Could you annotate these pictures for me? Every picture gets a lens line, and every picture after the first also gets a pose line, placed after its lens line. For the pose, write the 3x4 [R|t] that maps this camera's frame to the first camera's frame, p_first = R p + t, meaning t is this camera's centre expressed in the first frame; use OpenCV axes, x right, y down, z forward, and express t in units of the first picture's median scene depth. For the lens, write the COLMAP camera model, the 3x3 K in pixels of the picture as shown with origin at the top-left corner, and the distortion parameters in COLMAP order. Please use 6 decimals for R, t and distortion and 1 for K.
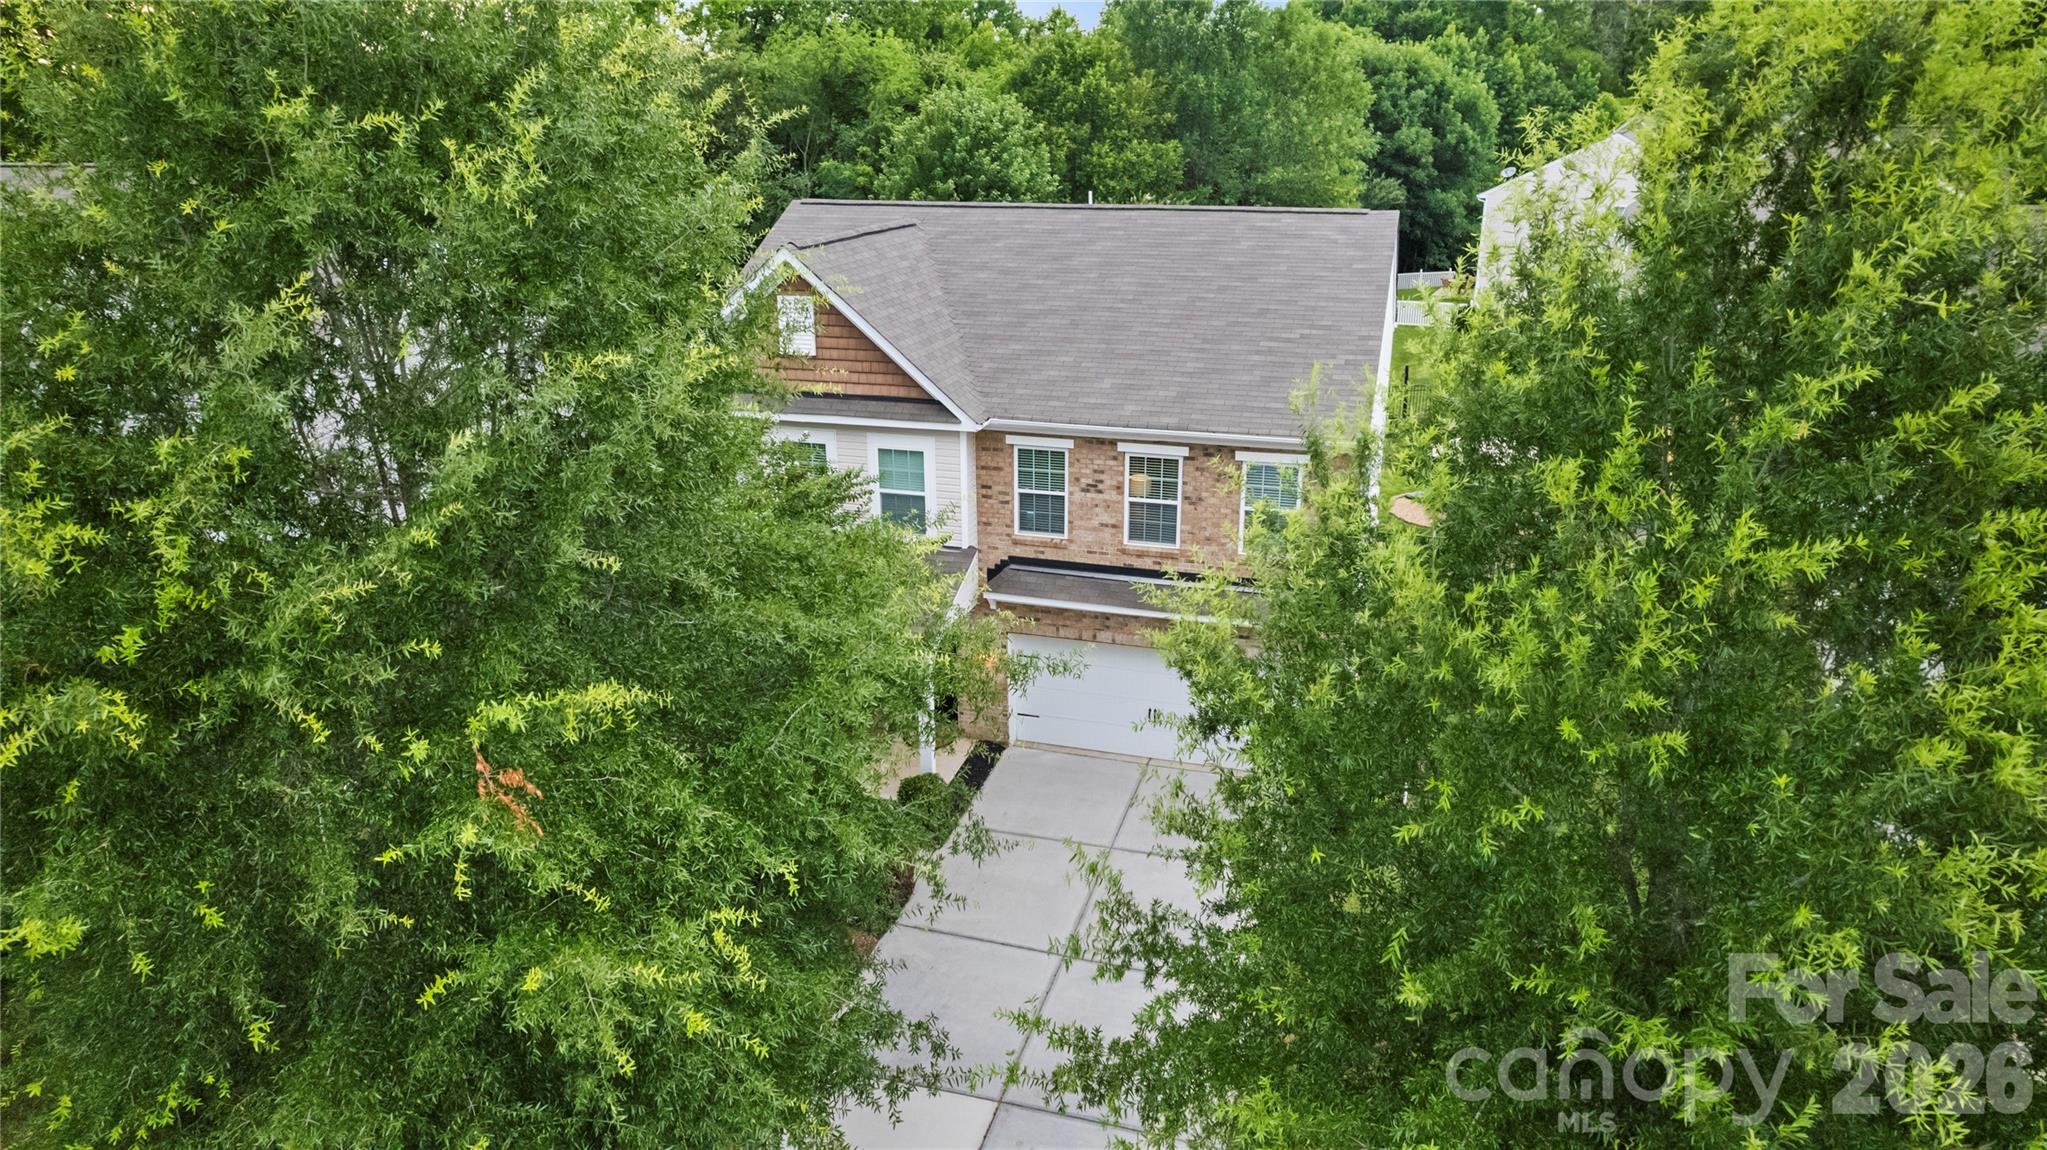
lens RADIAL K [[1309.6, 0, 1017.5], [0, 1309.6, 610.1], [0, 0, 1]] dist [-0.109162, 0.095075]
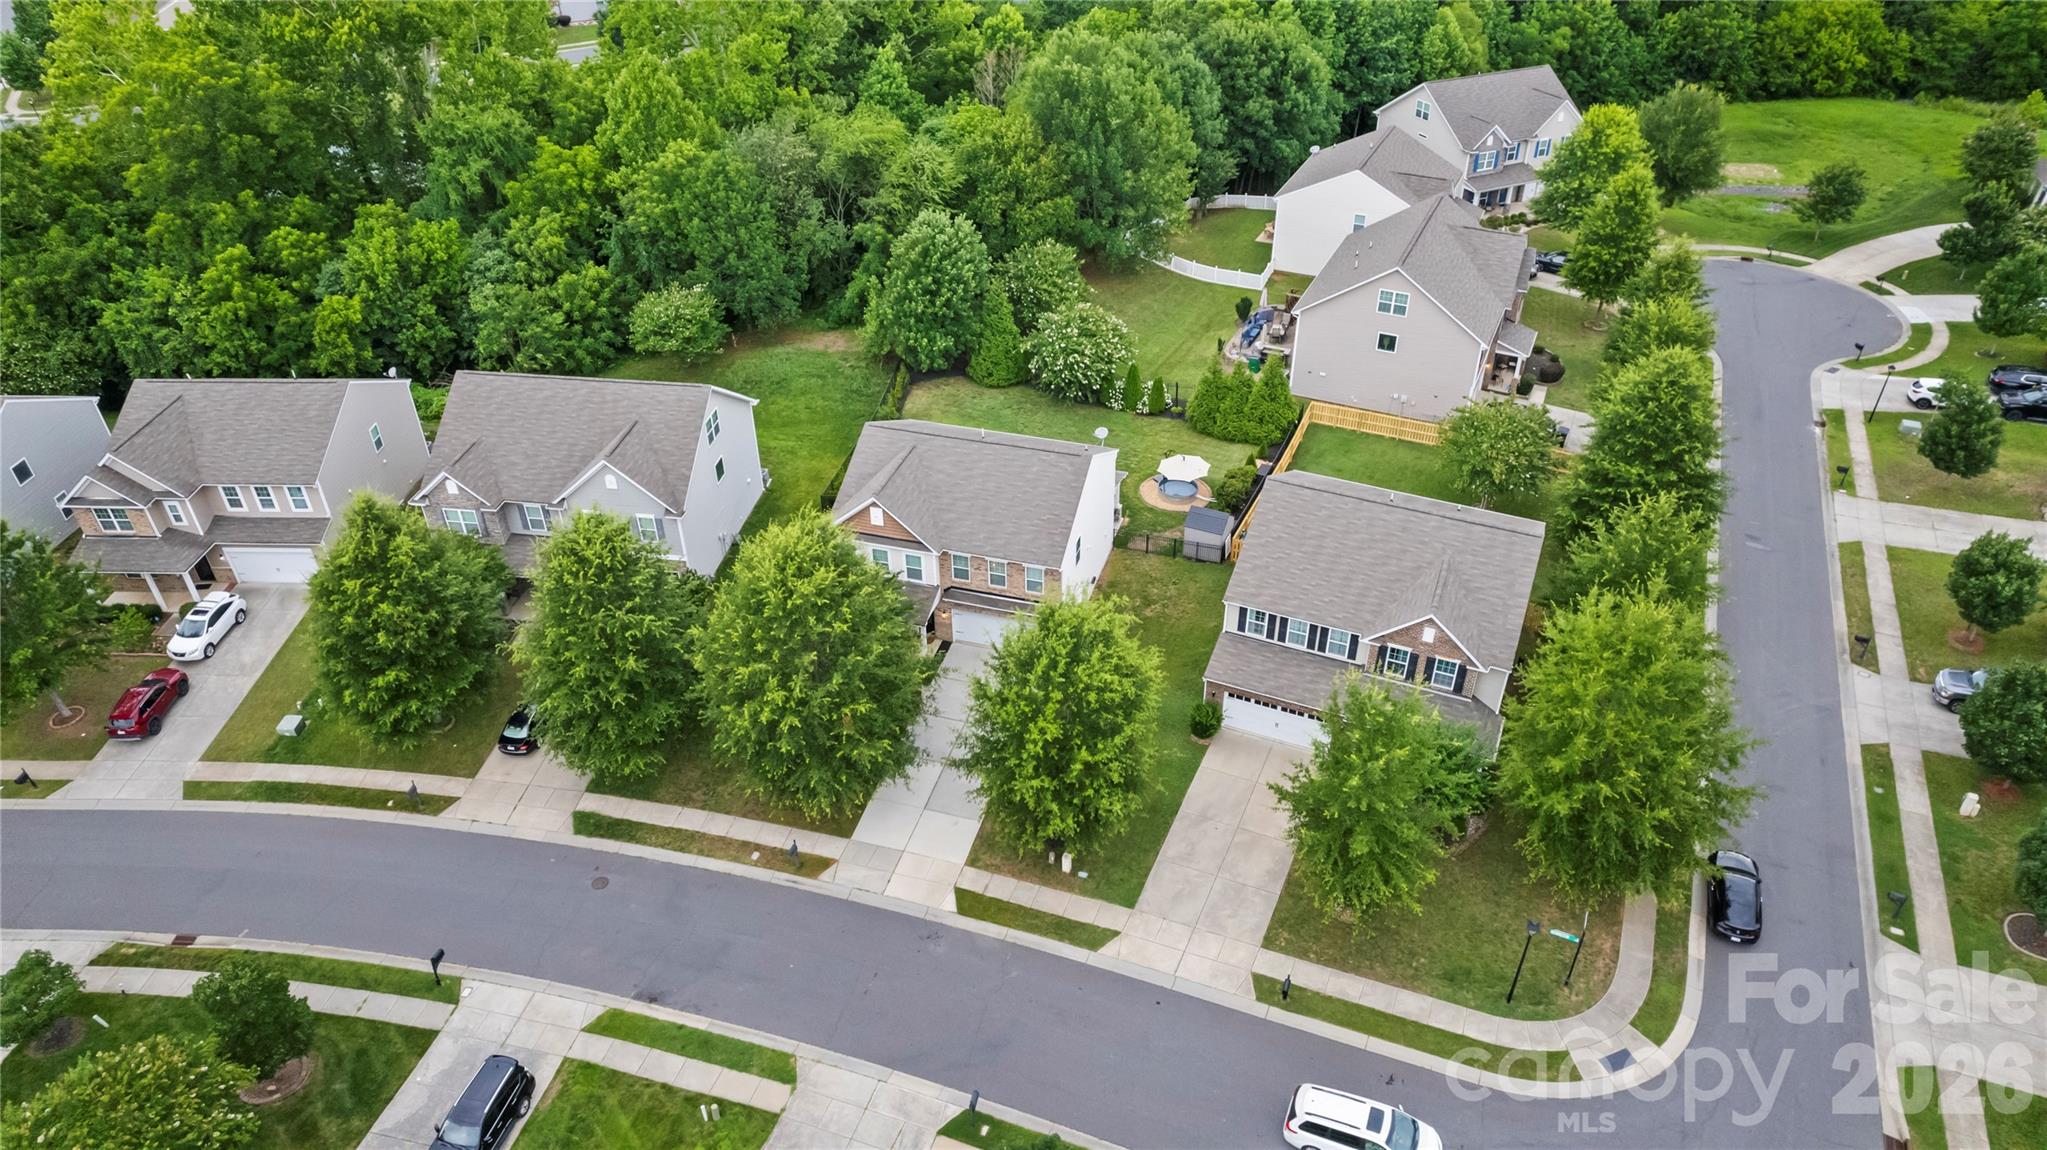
lens RADIAL K [[1315.6, 0, 1020.6], [0, 1315.6, 584.8], [0, 0, 1]] dist [-0.091809, 0.077284]
pose [[0.999975, -0.006625, 0.002611, 0.135350], [0.005778, 0.969151, 0.246400, -0.730788], [-0.004163, -0.246379, 0.969165, -1.761734]]
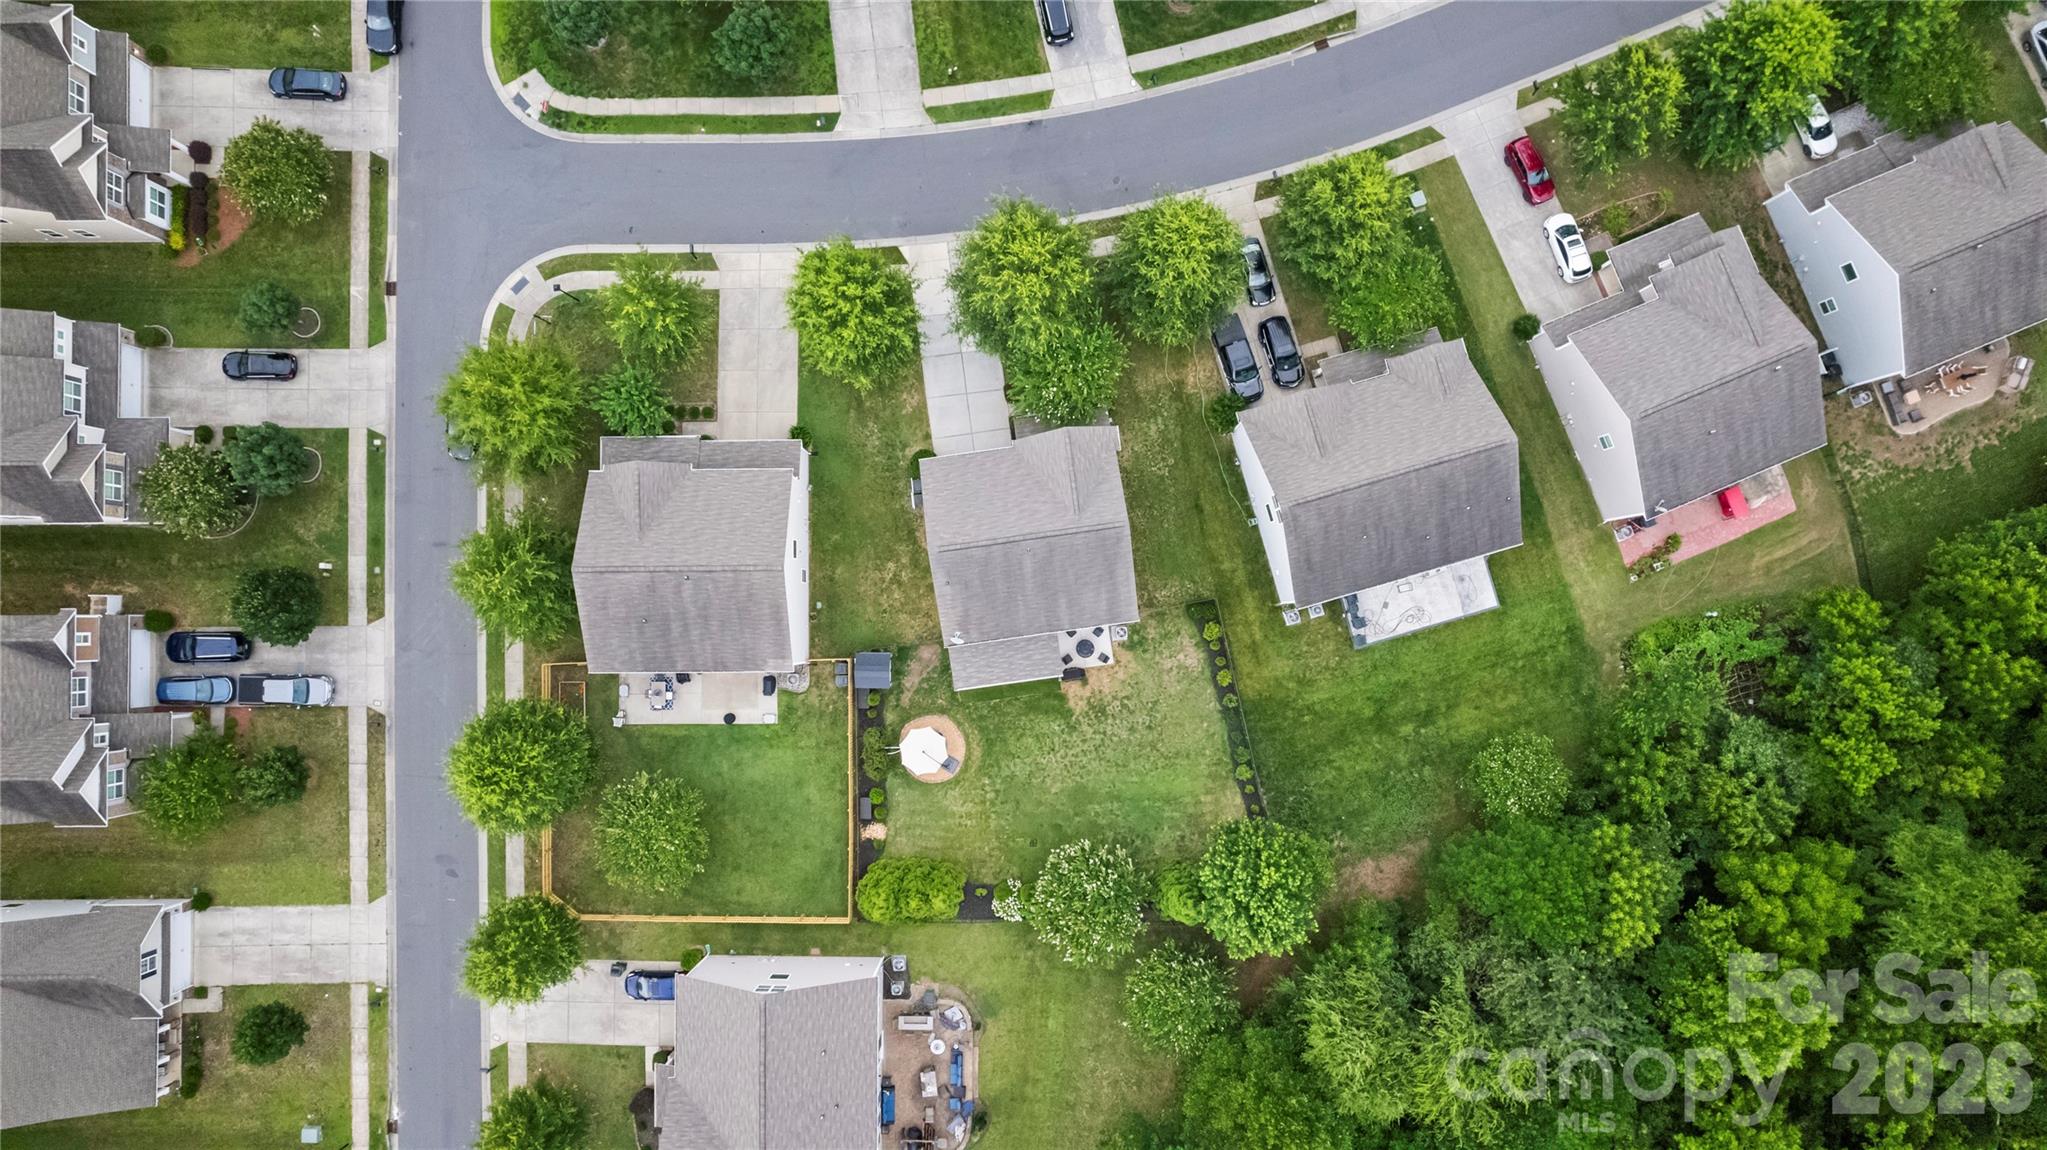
lens RADIAL K [[1315.6, 0, 1020.6], [0, 1315.6, 584.8], [0, 0, 1]] dist [-0.091809, 0.077284]
pose [[-0.905942, 0.423399, 0.001291, 0.113084], [-0.145583, -0.314362, 0.938074, -3.541800], [0.397585, 0.849653, 0.346433, 0.009915]]
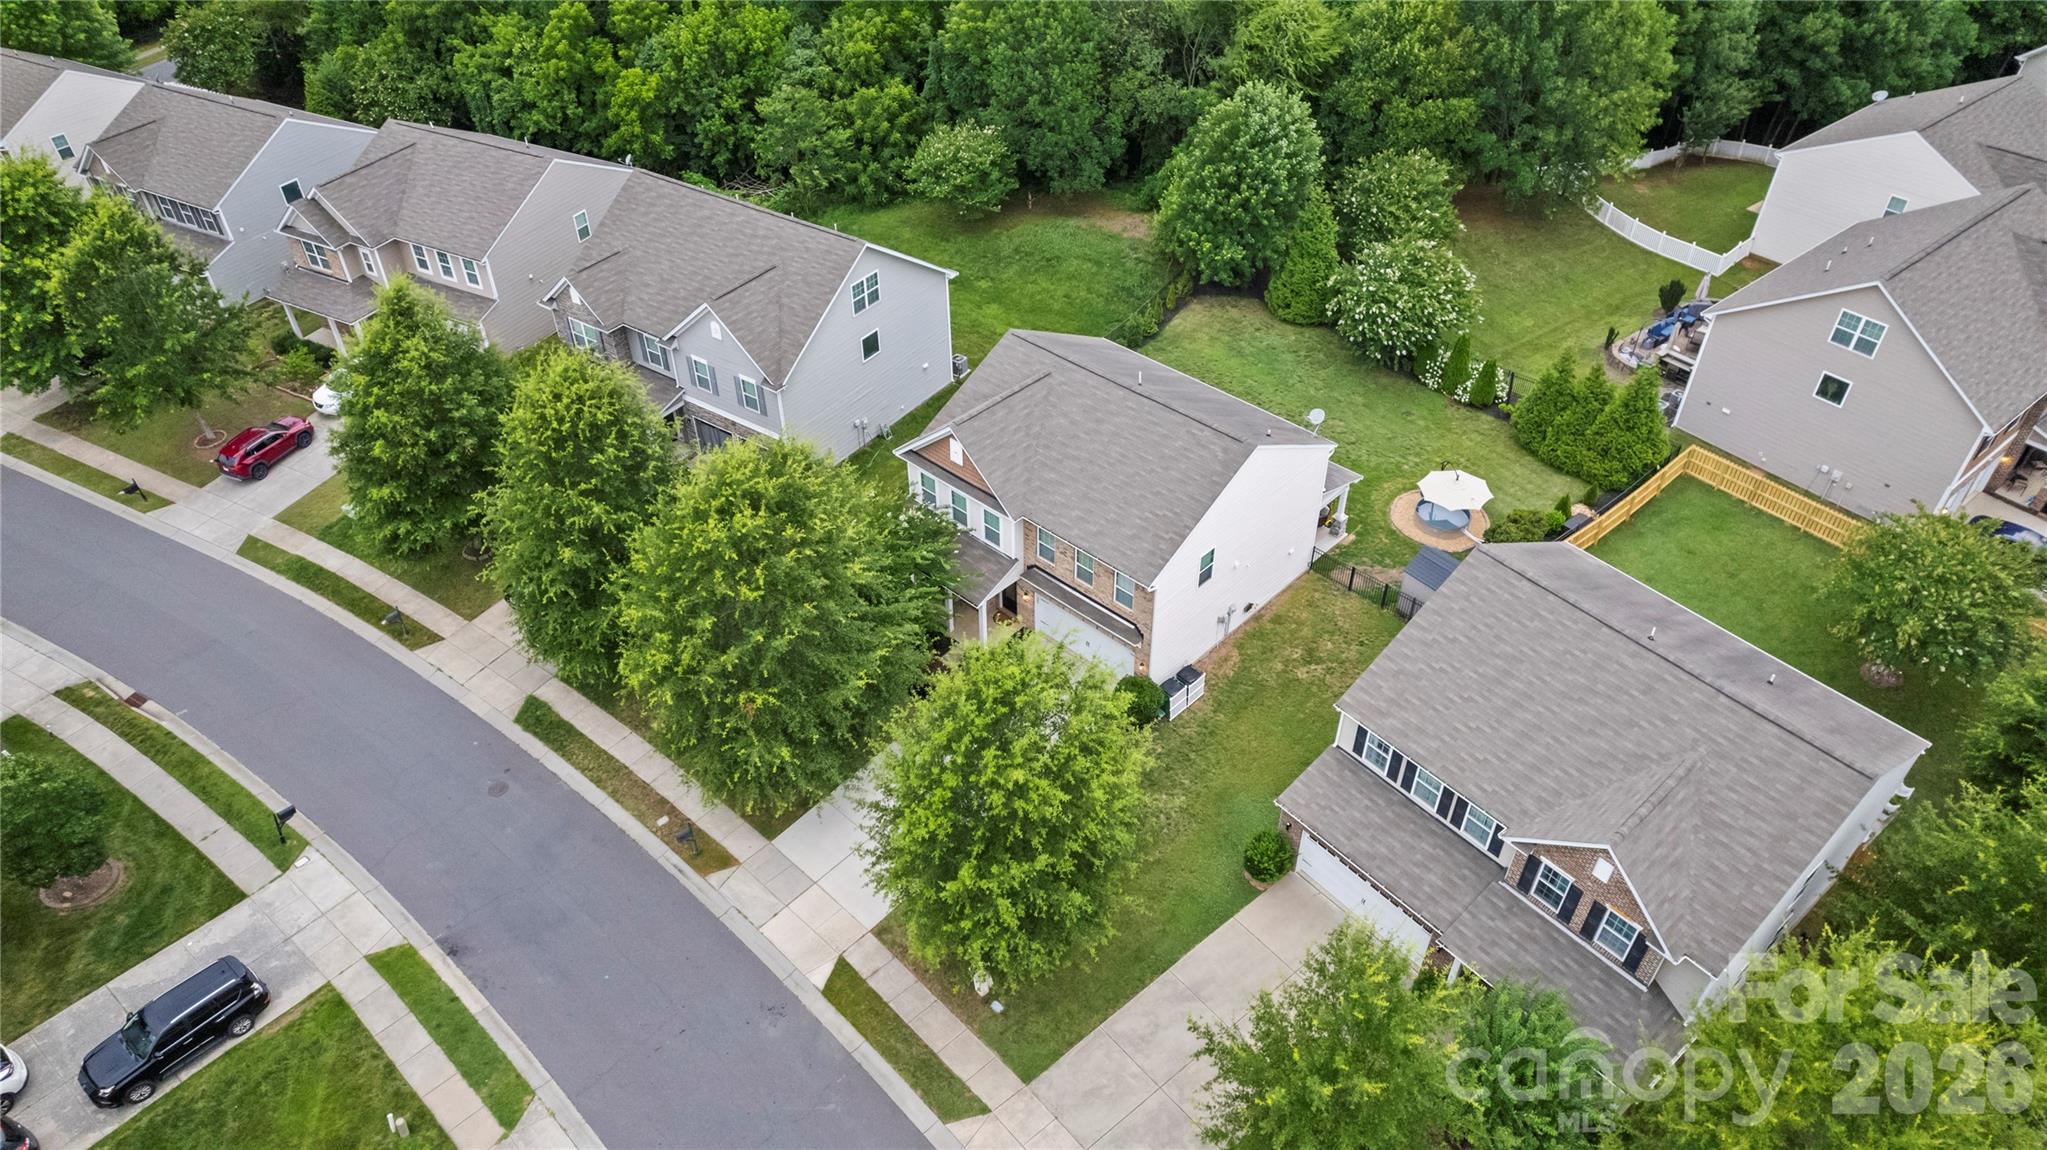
lens RADIAL K [[1315.6, 0, 1020.6], [0, 1315.6, 584.8], [0, 0, 1]] dist [-0.091809, 0.077284]
pose [[0.898643, 0.283214, -0.335007, 0.699353], [-0.156606, 0.920467, 0.358071, -0.769356], [0.409774, -0.269314, 0.871525, -0.924125]]
